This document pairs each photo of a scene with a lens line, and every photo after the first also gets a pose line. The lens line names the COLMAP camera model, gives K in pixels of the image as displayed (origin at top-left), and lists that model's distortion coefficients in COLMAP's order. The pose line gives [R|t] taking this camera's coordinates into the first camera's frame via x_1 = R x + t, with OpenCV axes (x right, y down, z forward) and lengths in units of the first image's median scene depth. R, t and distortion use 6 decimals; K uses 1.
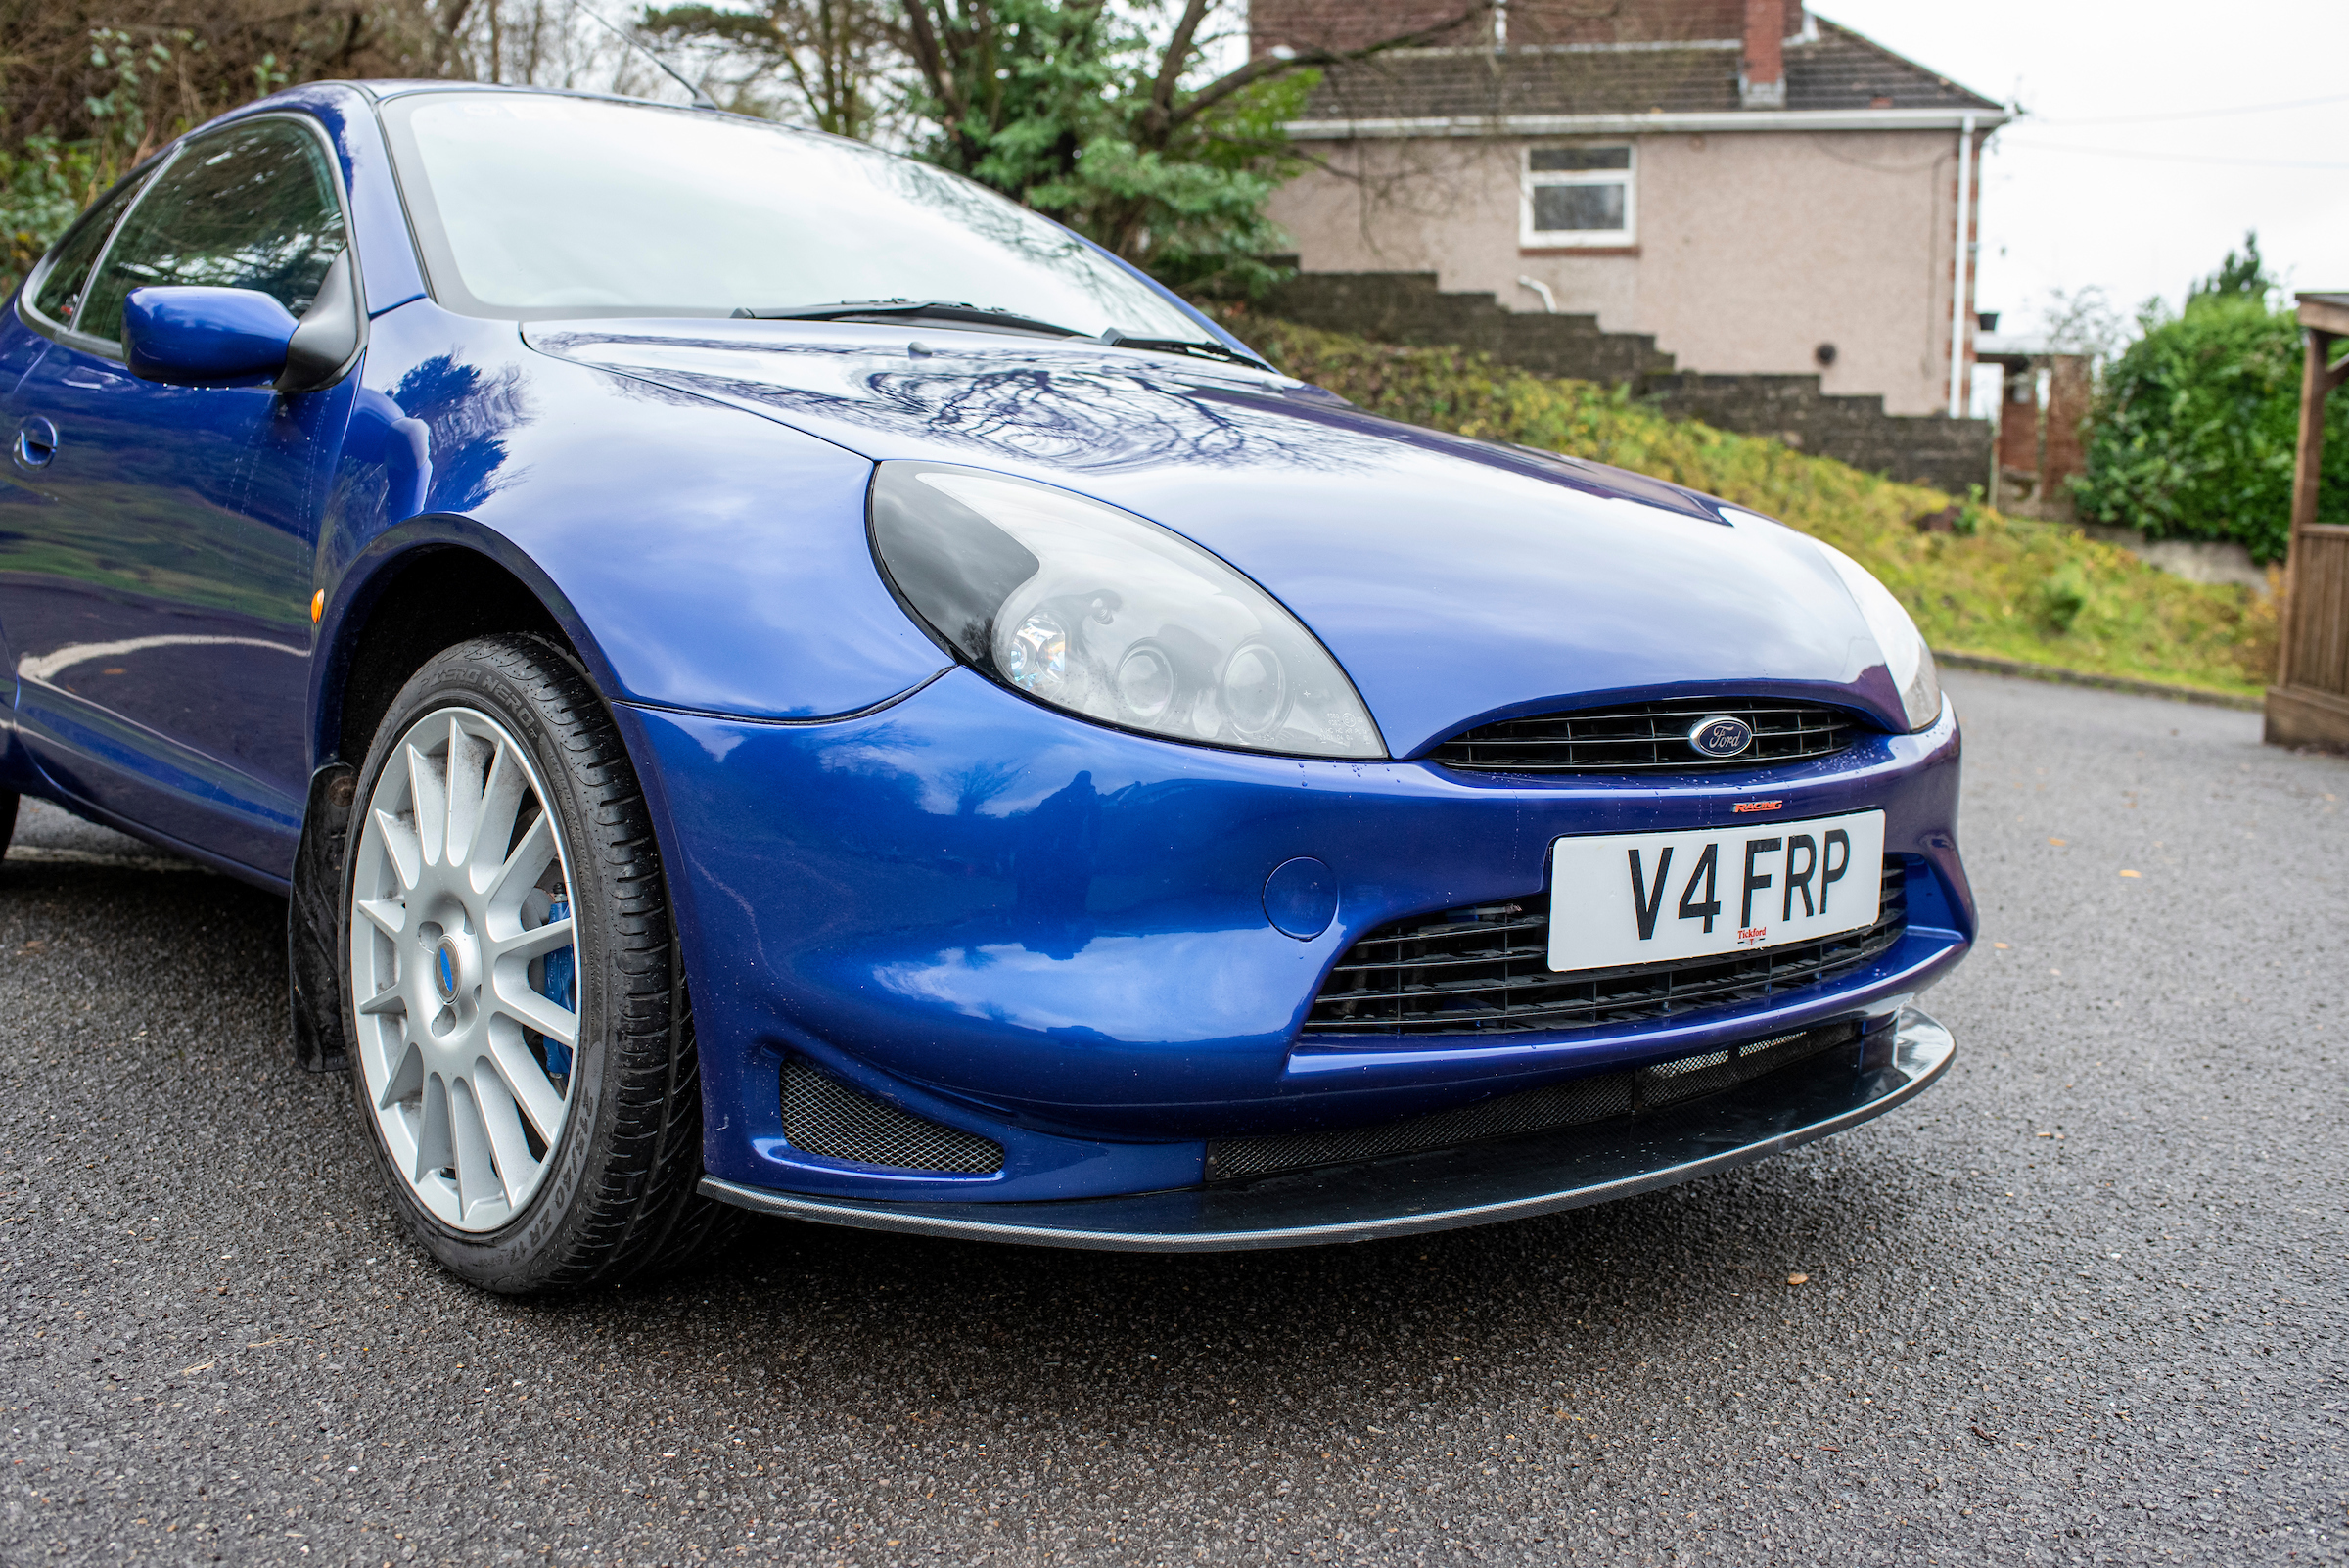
lens RADIAL K [[2293.1, 0, 1166.4], [0, 2293.1, 776.5], [0, 0, 1]] dist [-0.056037, 0.000000]
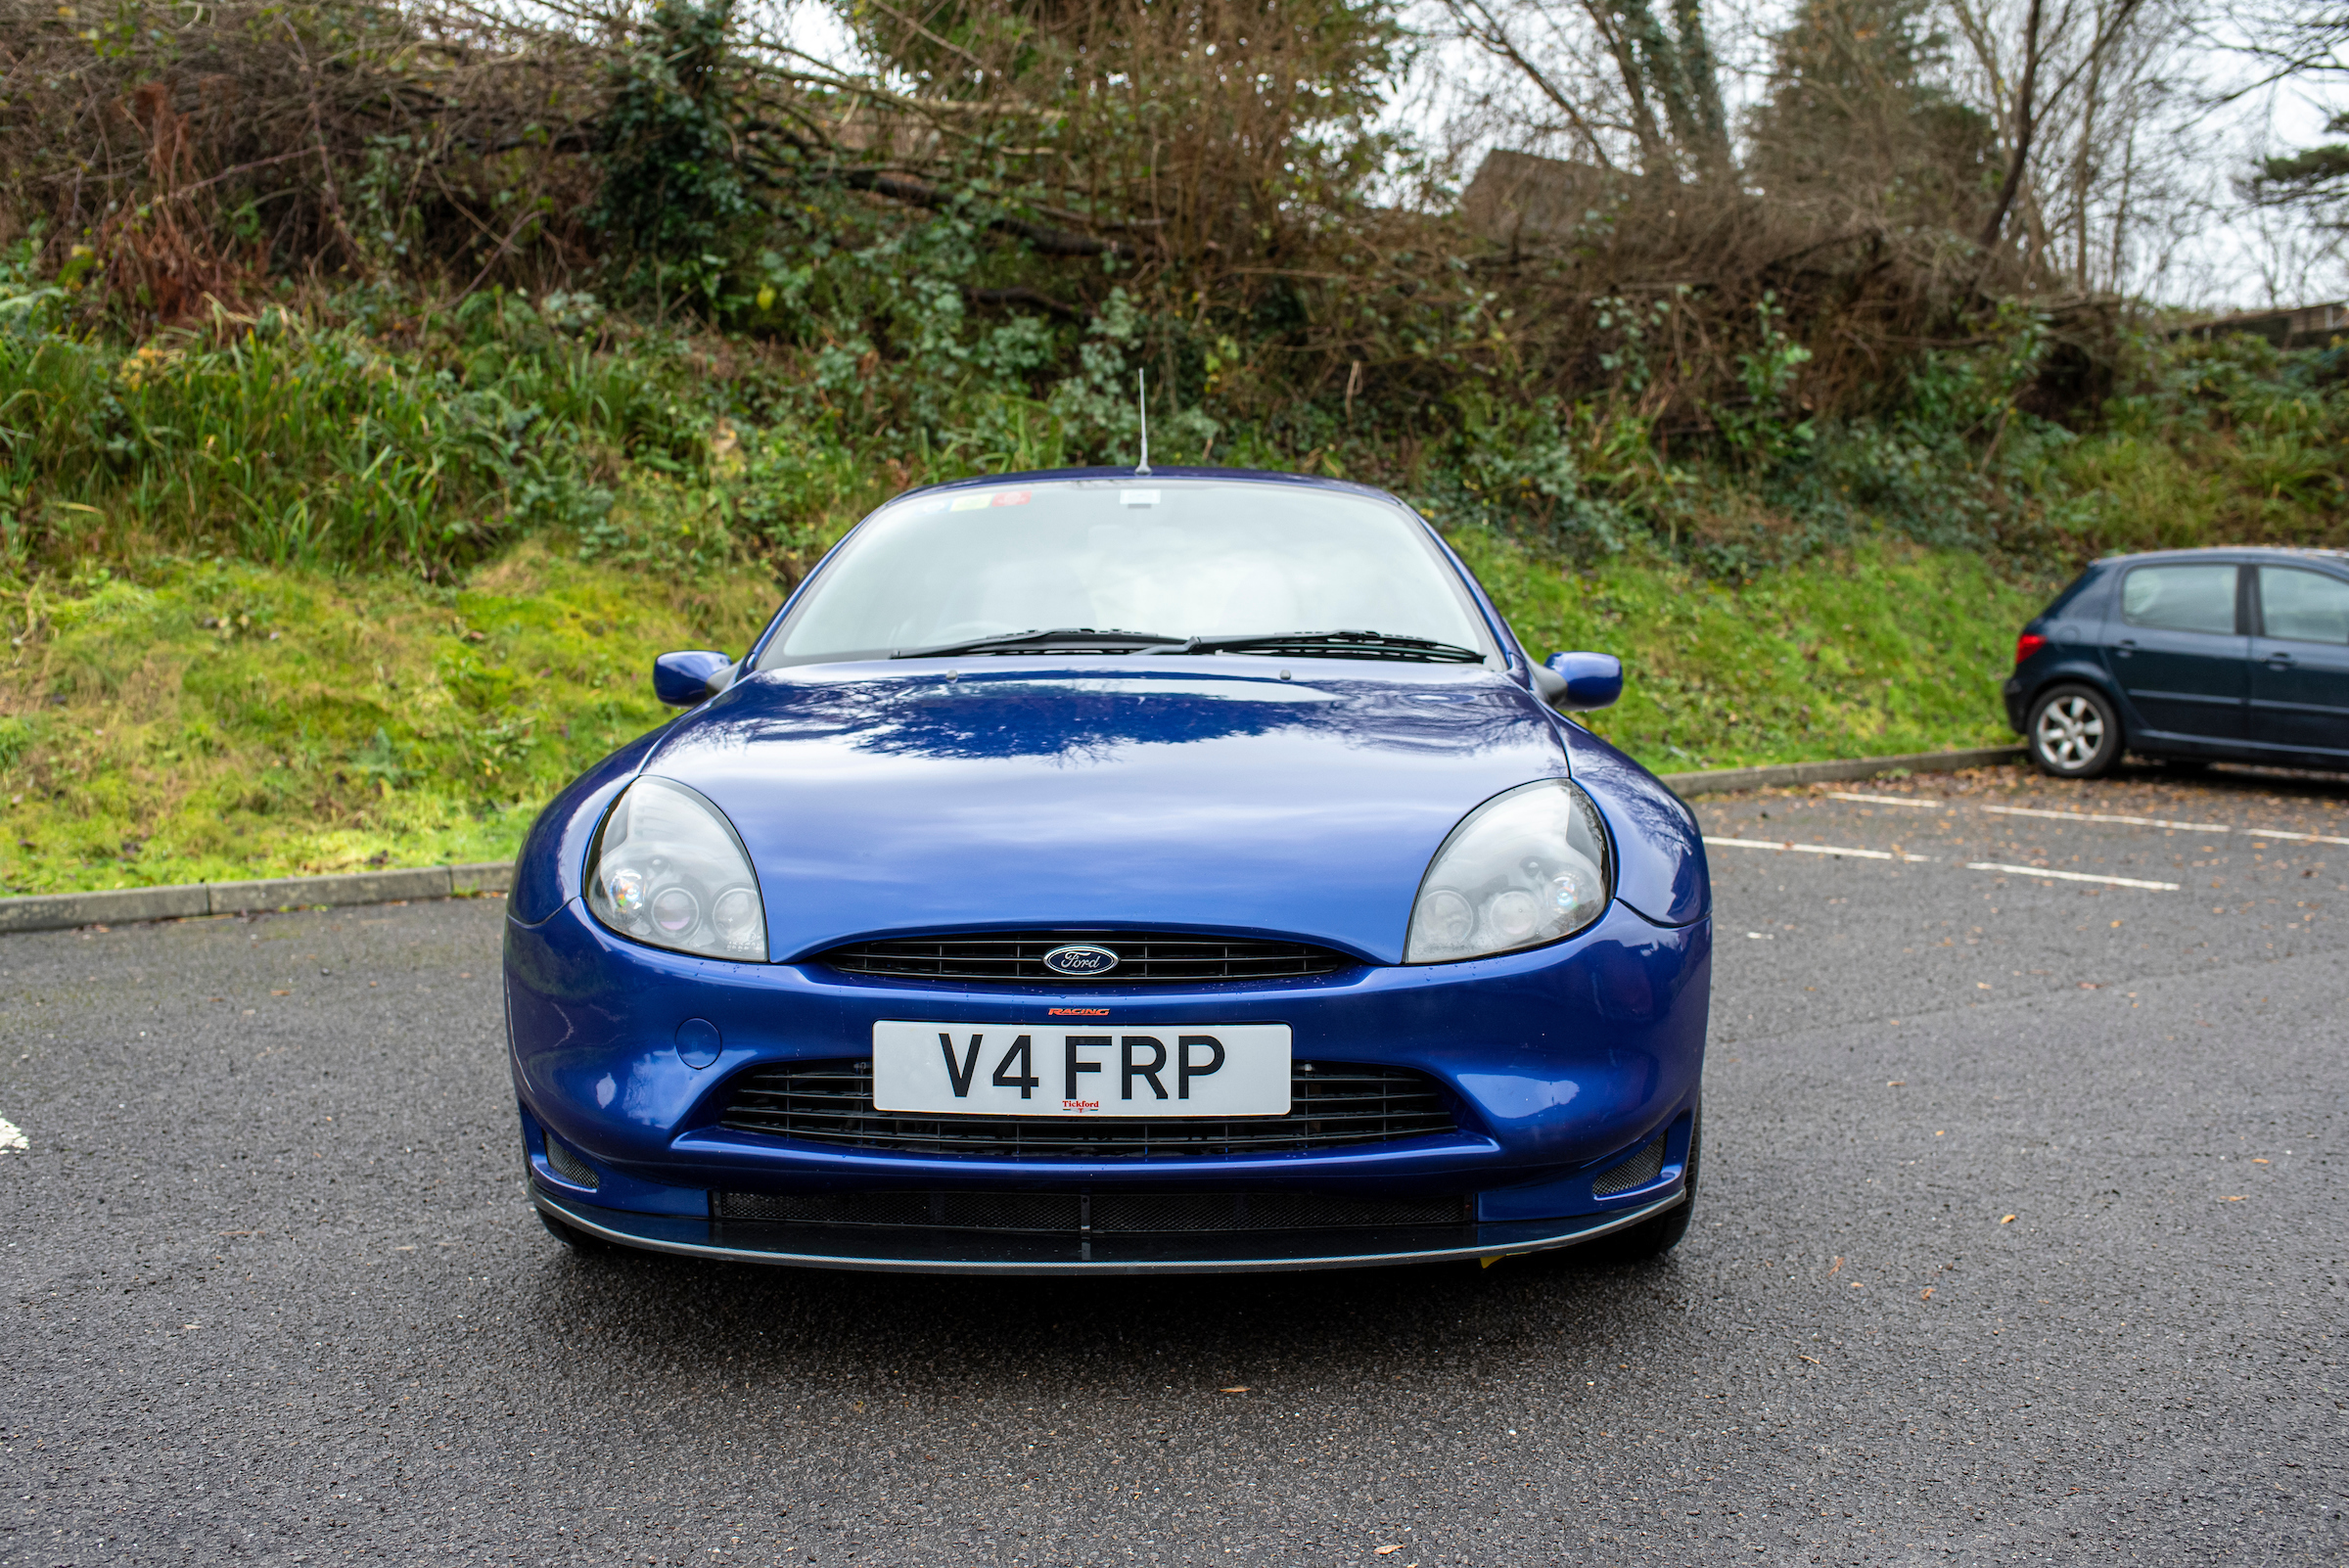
lens RADIAL K [[2293.1, 0, 1186.9], [0, 2293.1, 794.1], [0, 0, 1]] dist [-0.056037, 0.000000]
pose [[0.707600, -0.002318, -0.706610, 1.275812], [-0.039633, 0.998290, -0.042963, -0.060994], [0.705501, 0.058406, 0.706298, 0.061905]]
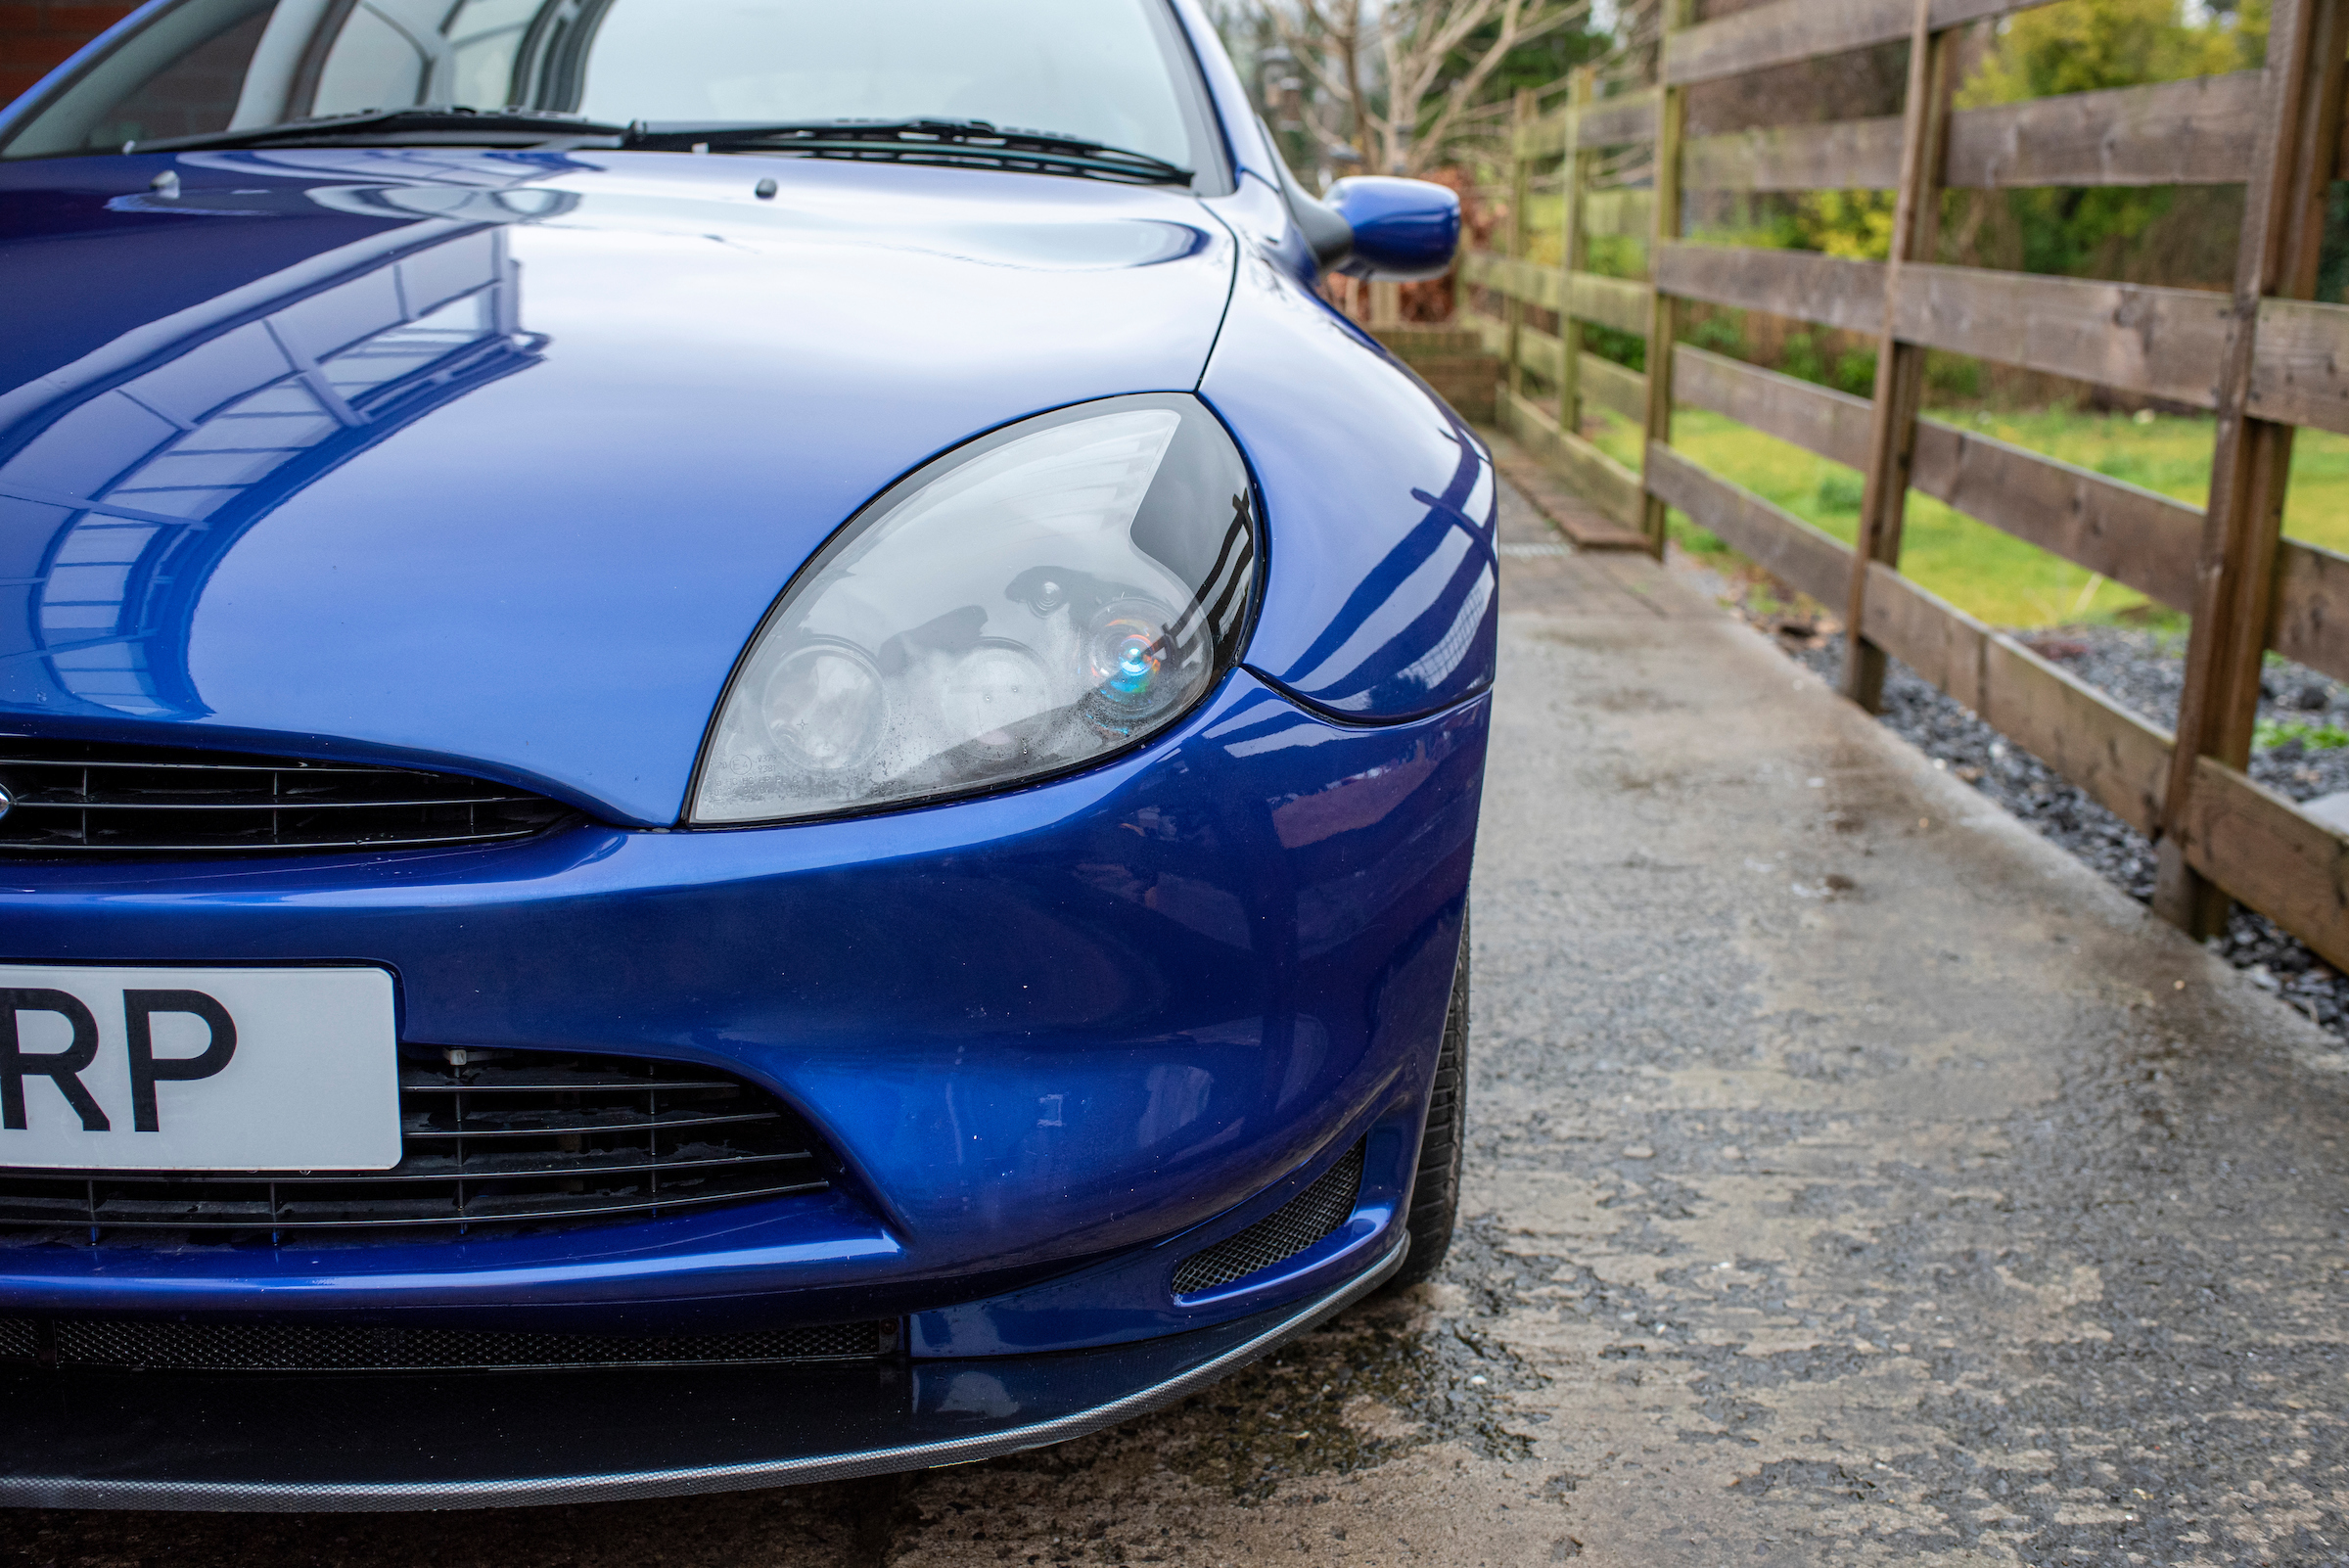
lens RADIAL K [[2293.1, 0, 1223.3], [0, 2293.1, 747.1], [0, 0, 1]] dist [-0.056037, 0.000000]
pose [[0.704144, 0.119398, -0.699946, 0.892402], [-0.063532, 0.992401, 0.105373, -0.114849], [0.707209, -0.029729, 0.706379, 0.831884]]
